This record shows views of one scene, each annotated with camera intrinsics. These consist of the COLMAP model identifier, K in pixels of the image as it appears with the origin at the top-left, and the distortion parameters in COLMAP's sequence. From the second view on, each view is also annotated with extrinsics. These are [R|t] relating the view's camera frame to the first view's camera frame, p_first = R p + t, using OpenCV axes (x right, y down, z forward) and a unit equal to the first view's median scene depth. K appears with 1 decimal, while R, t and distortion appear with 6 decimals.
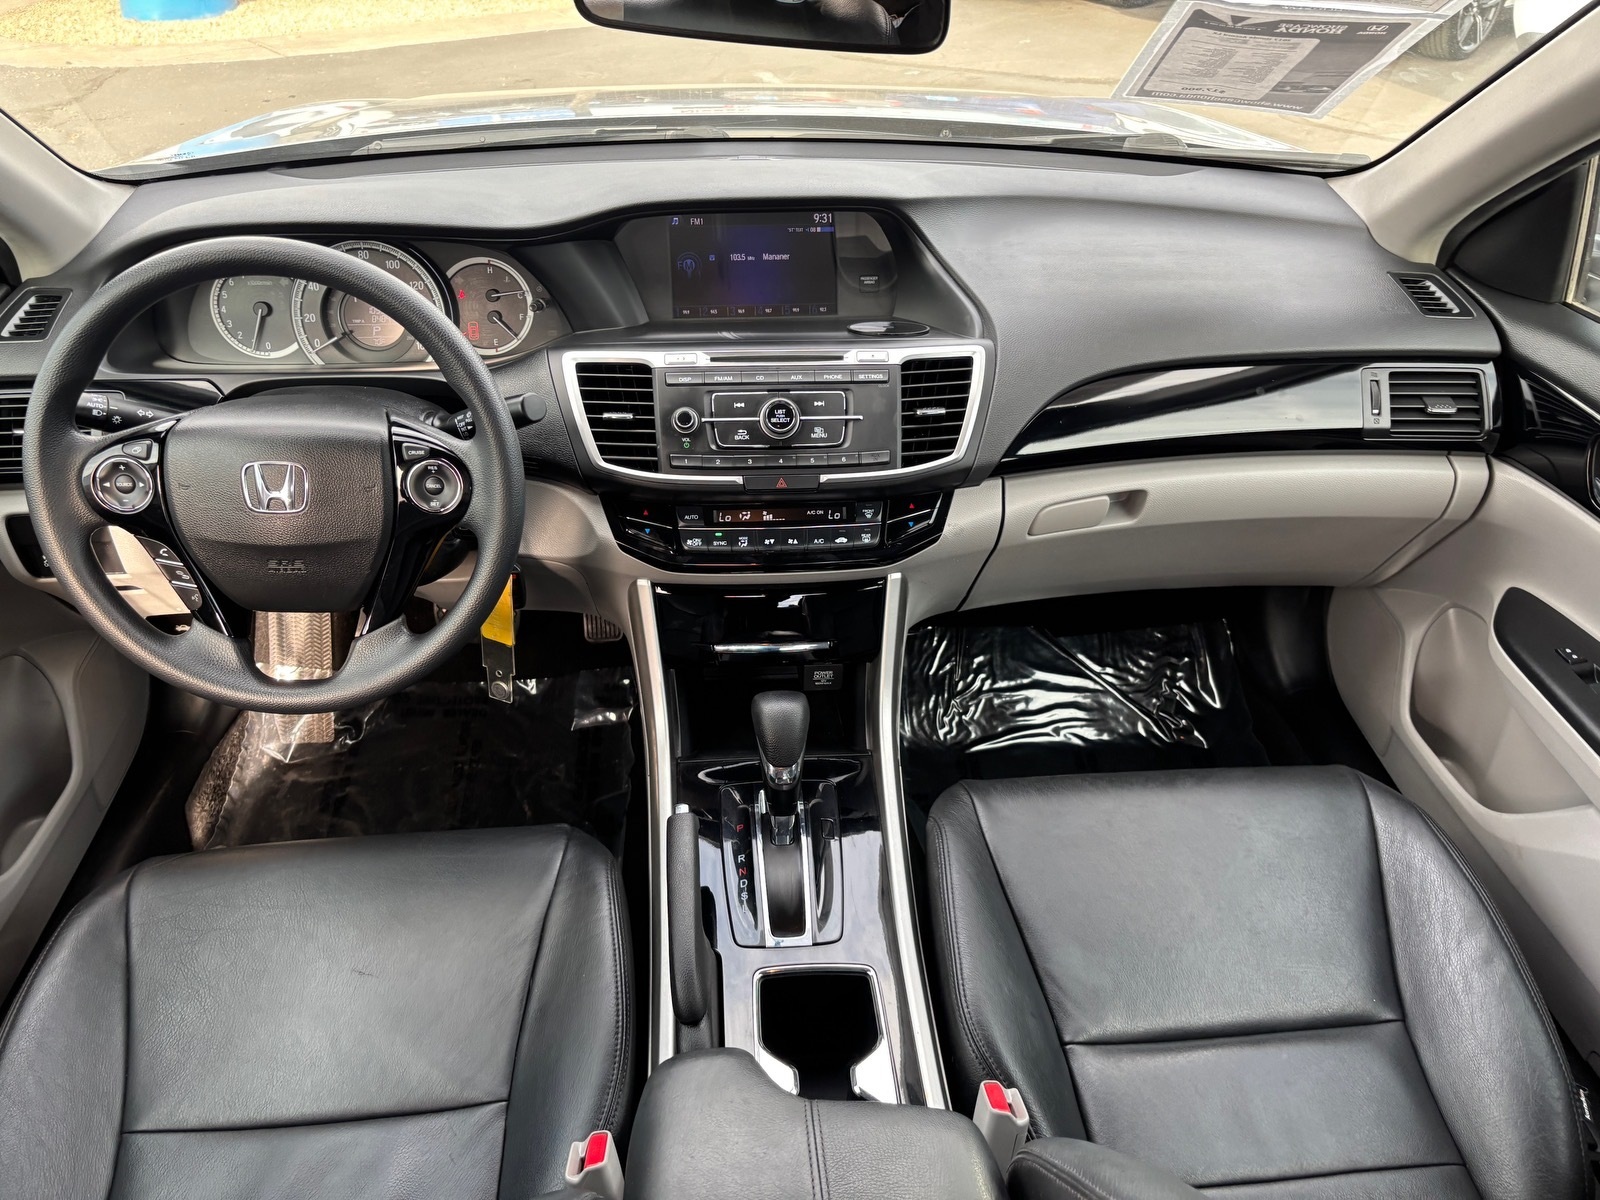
lens RADIAL K [[1222.8, 0, 808.0], [0, 1222.8, 611.2], [0, 0, 1]] dist [0.025262, 0.001248]
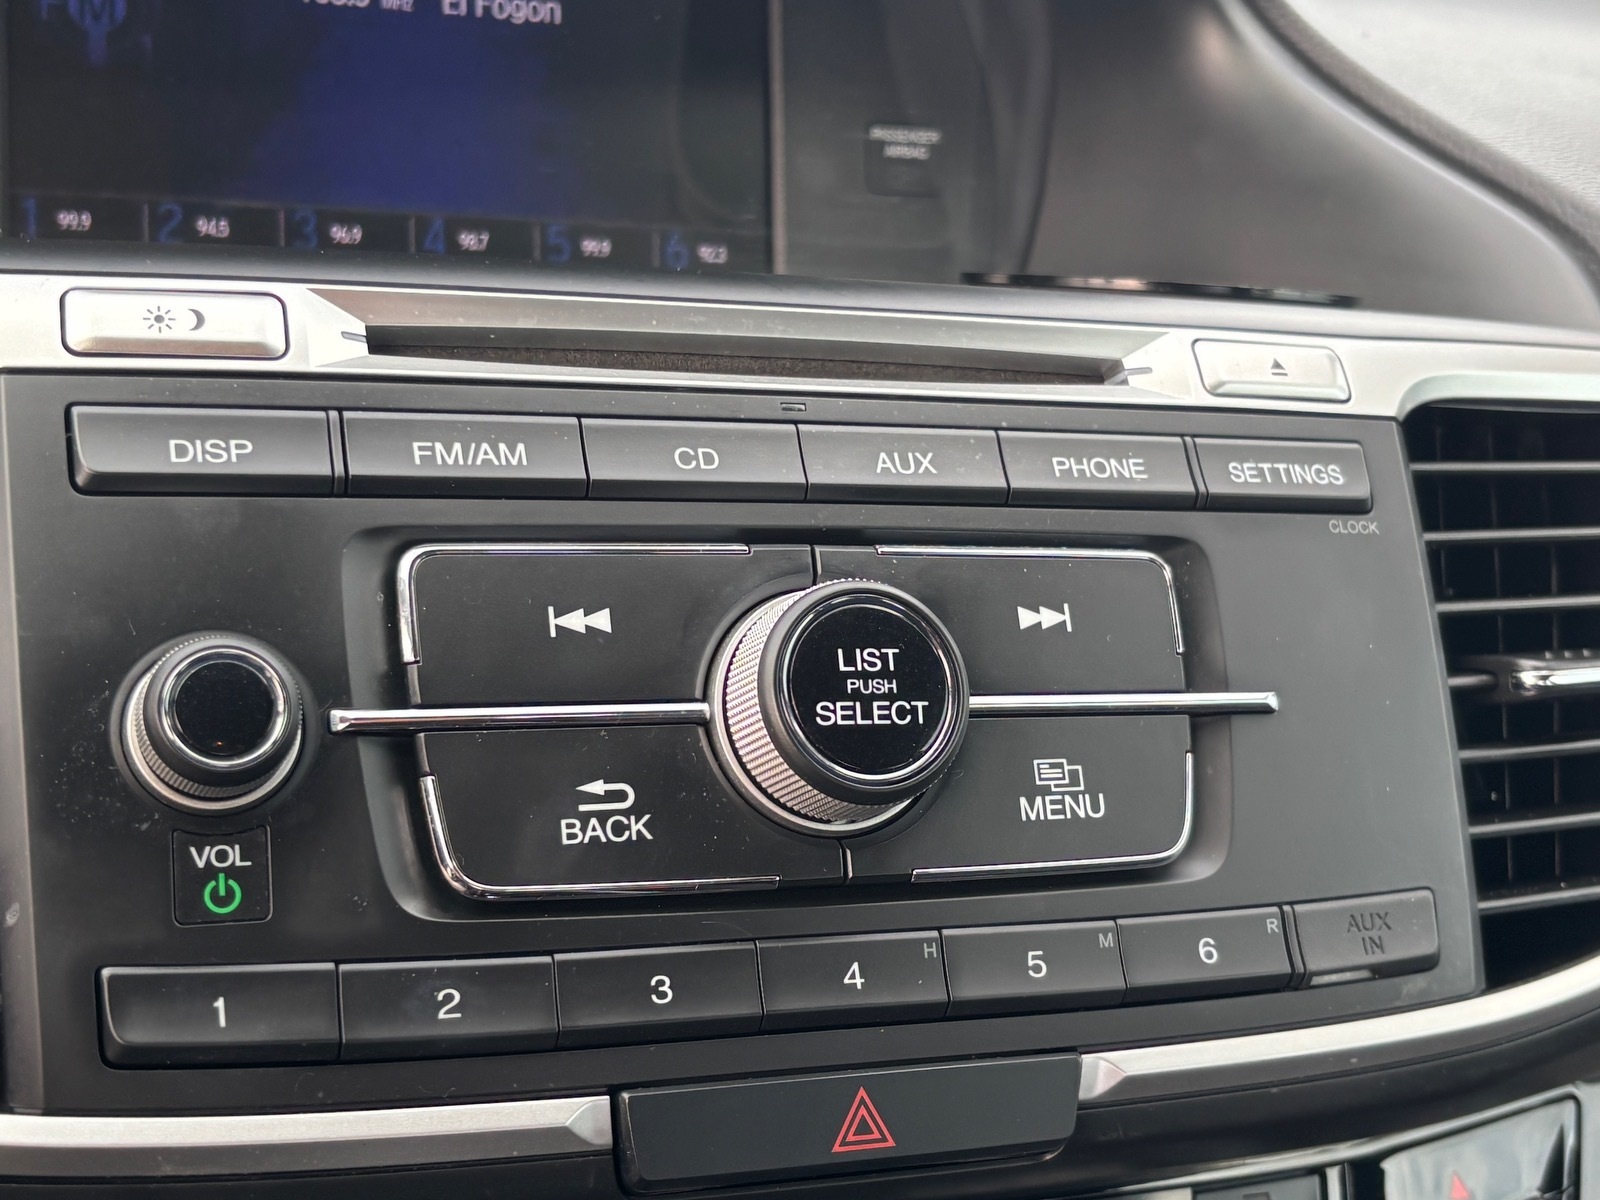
lens RADIAL K [[2221.0, 0, 804.0], [0, 2221.0, 600.8], [0, 0, 1]] dist [0.267970, -1.351155]
pose [[0.946511, 0.013368, 0.322394, -0.119353], [0.060787, 0.973865, -0.218844, -0.107166], [-0.316893, 0.226736, 0.920961, 0.727592]]
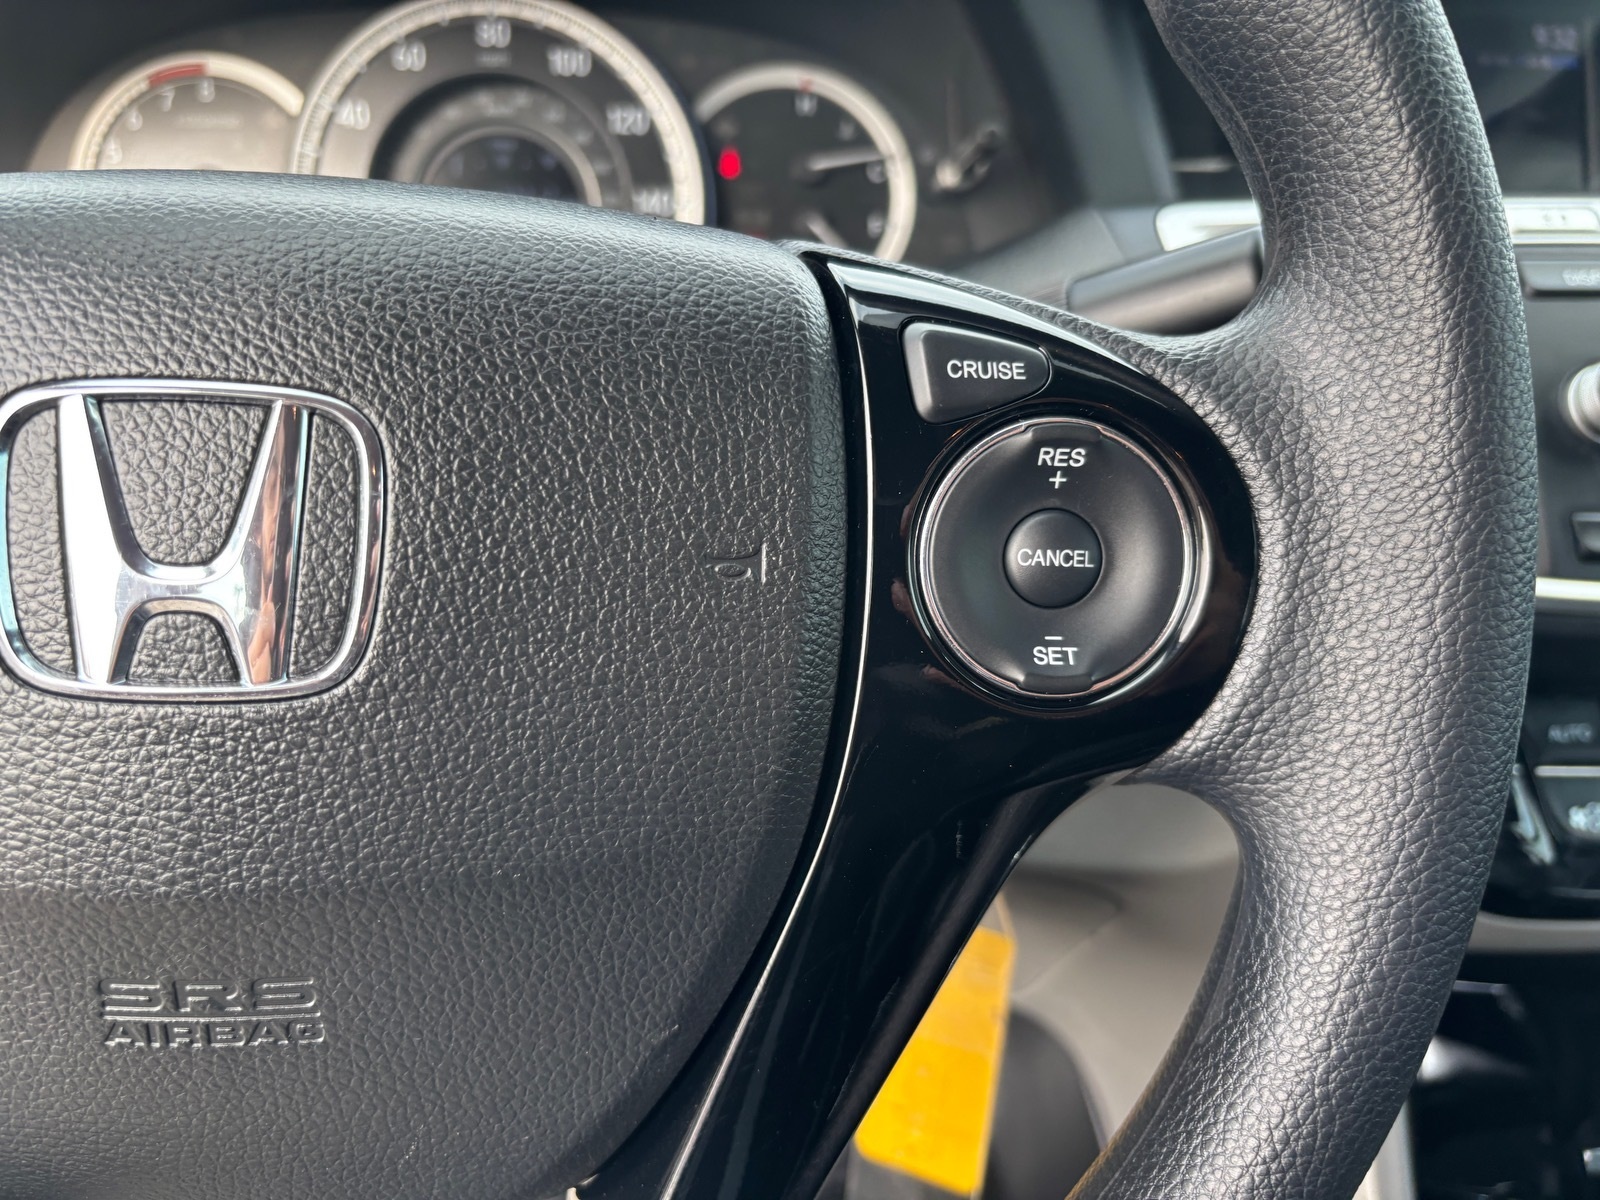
lens RADIAL K [[1259.8, 0, 796.4], [0, 1259.8, 597.1], [0, 0, 1]] dist [-0.007769, -0.006035]
pose [[0.999694, 0.003440, 0.024514, -0.302916], [0.001466, 0.980326, -0.197381, -0.051545], [-0.024710, 0.197356, 0.980020, 0.711678]]
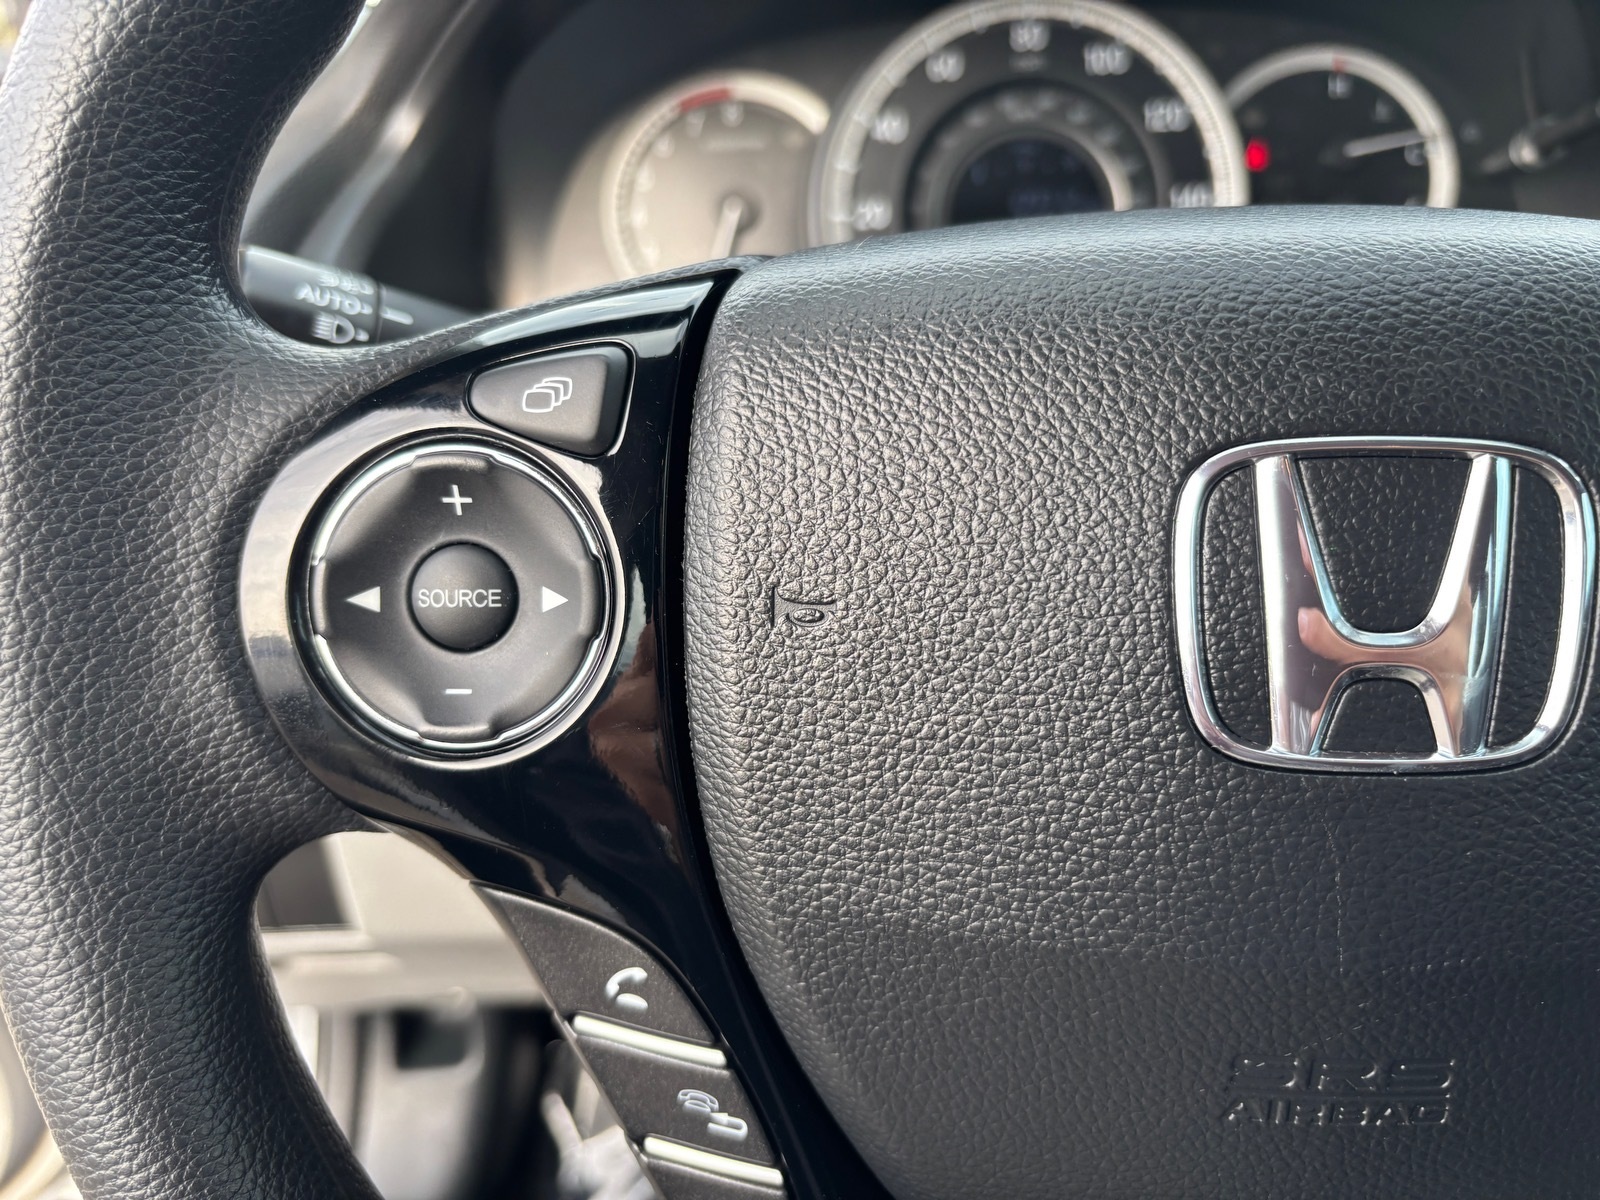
lens RADIAL K [[1255.3, 0, 799.7], [0, 1255.3, 597.7], [0, 0, 1]] dist [0.029458, -0.084422]
pose [[0.991185, -0.006420, -0.132332, -0.412752], [-0.018340, 0.982560, -0.185039, -0.060569], [0.131212, 0.185835, 0.973781, 0.711672]]
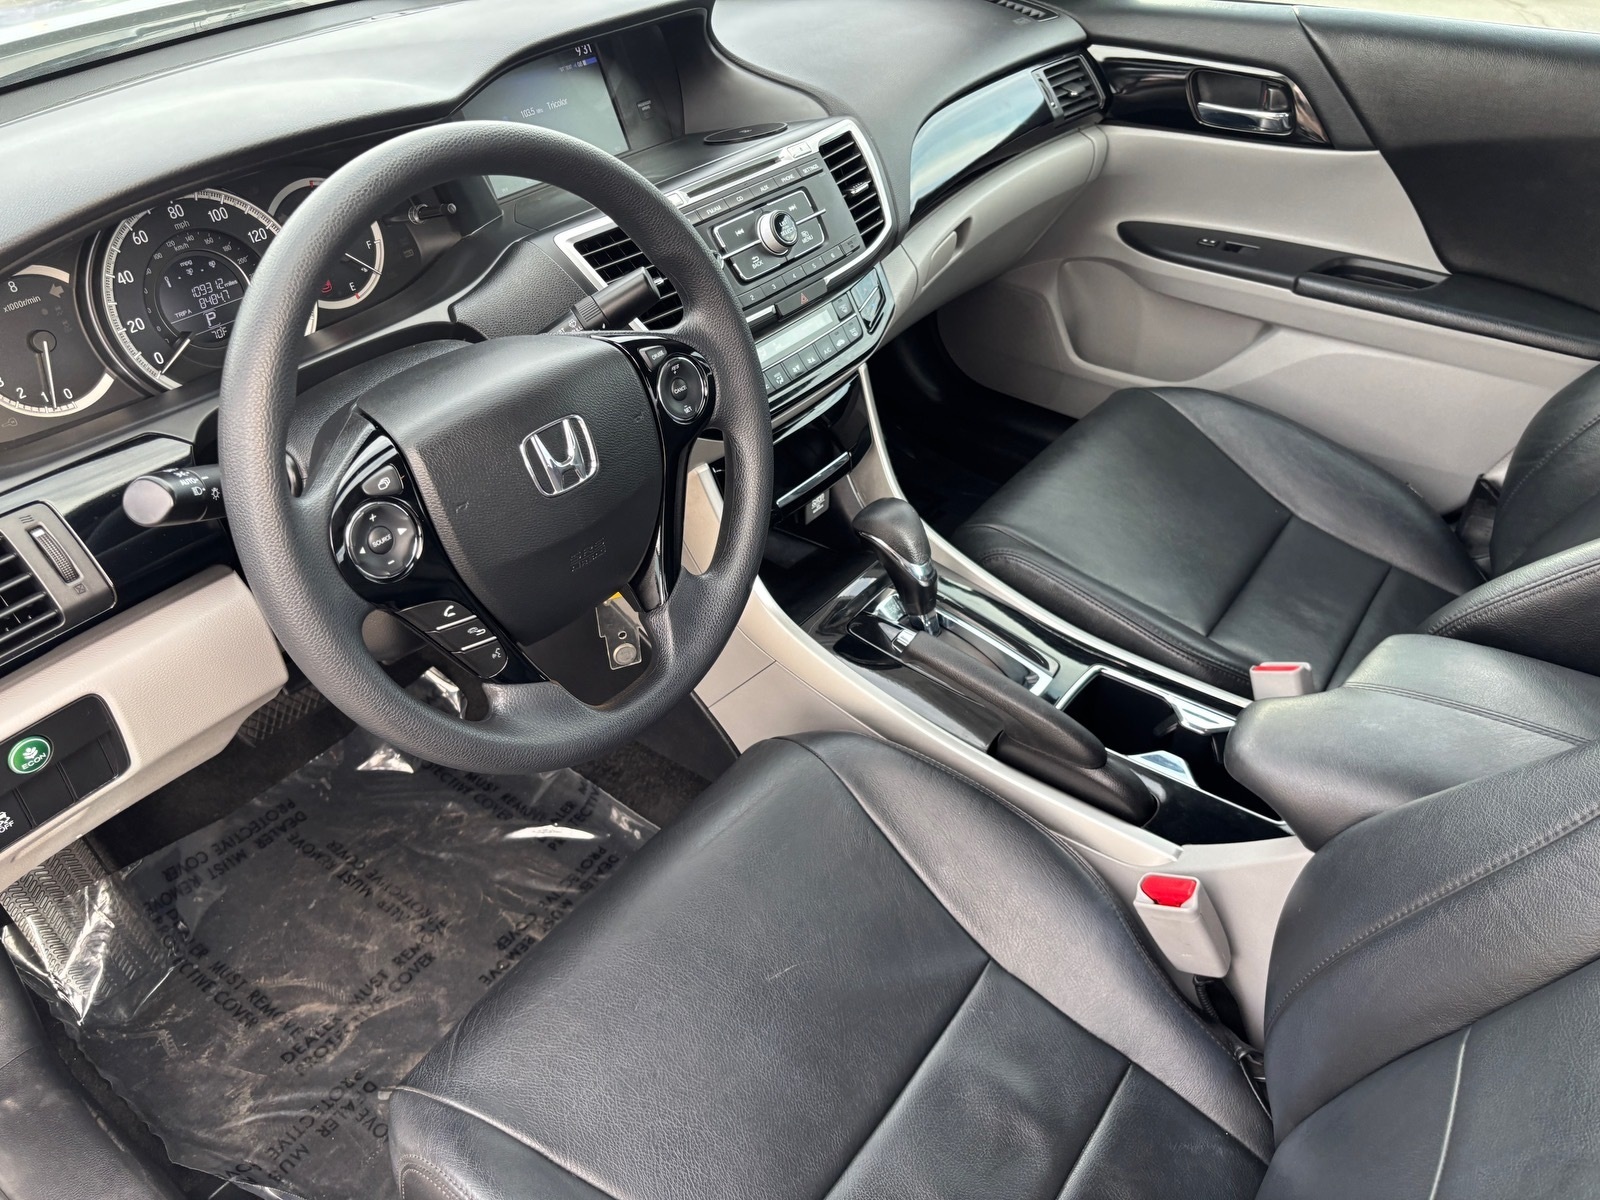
lens RADIAL K [[1236.0, 0, 798.6], [0, 1236.0, 605.9], [0, 0, 1]] dist [0.023667, -0.040990]
pose [[0.651396, -0.463198, 0.600942, -0.710499], [0.425925, 0.878695, 0.215600, -0.103061], [-0.627910, 0.115515, 0.769666, 0.288224]]
